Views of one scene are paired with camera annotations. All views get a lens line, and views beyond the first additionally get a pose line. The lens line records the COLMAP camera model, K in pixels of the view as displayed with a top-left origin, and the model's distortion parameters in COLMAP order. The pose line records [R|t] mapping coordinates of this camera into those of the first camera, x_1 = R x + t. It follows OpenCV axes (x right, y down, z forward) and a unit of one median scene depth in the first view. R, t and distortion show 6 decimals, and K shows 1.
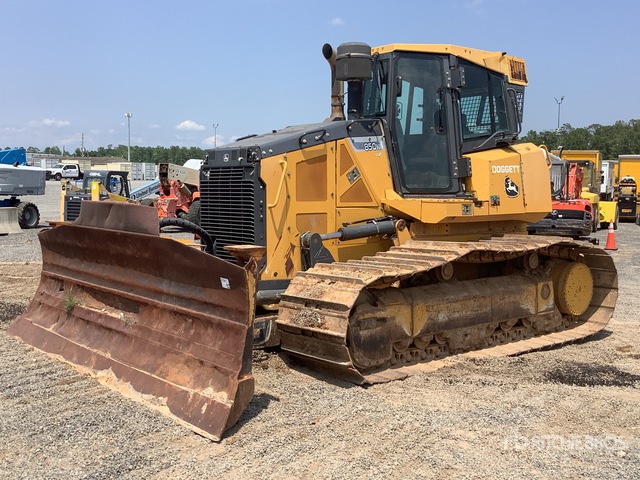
lens RADIAL K [[739.3, 0, 320.0], [0, 739.3, 240.0], [0, 0, 1]] dist [0.012964, 0.005736]
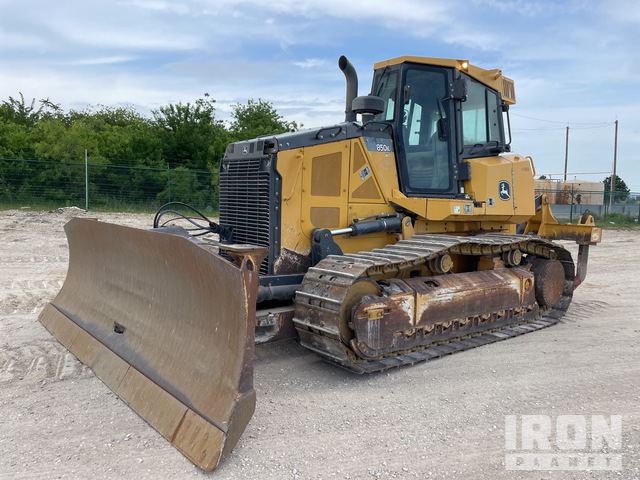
lens RADIAL K [[495.8, 0, 318.8], [0, 495.8, 227.8], [0, 0, 1]] dist [-0.009257, -0.000908]
pose [[0.999383, 0.033743, -0.009774, -0.011878], [-0.033793, 0.999416, -0.004995, -0.003124], [0.009599, 0.005323, 0.999940, 0.279401]]
